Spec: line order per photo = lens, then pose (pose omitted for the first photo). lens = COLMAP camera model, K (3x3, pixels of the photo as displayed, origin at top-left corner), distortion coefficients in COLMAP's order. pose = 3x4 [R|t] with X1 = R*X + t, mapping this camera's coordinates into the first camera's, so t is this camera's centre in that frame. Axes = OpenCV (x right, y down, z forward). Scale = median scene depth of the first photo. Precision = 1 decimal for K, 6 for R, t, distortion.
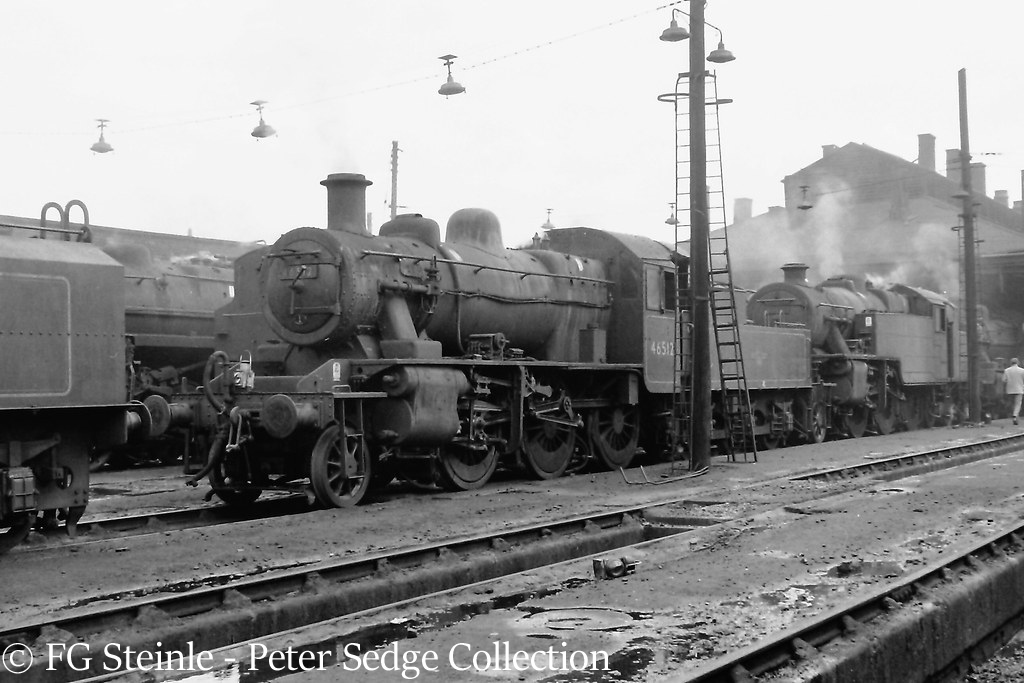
lens RADIAL K [[1701.8, 0, 512.0], [0, 1701.8, 341.5], [0, 0, 1]] dist [-0.207069, -0.019836]
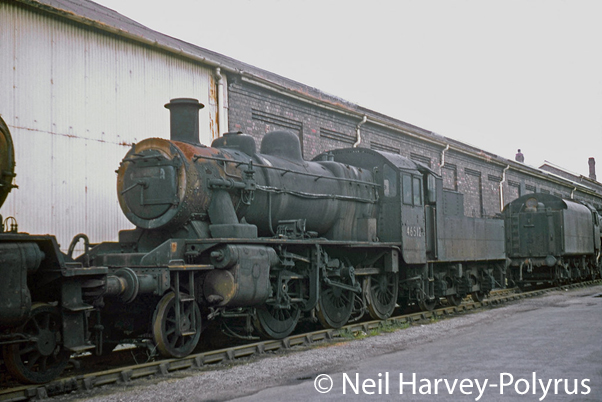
lens RADIAL K [[1000.4, 0, 301.0], [0, 1000.4, 201.0], [0, 0, 1]] dist [-0.207069, -0.019836]
pose [[0.999982, -0.004843, 0.003517, -0.010047], [0.004951, 0.999490, -0.031542, 0.005516], [-0.003362, 0.031559, 0.999496, 0.230657]]
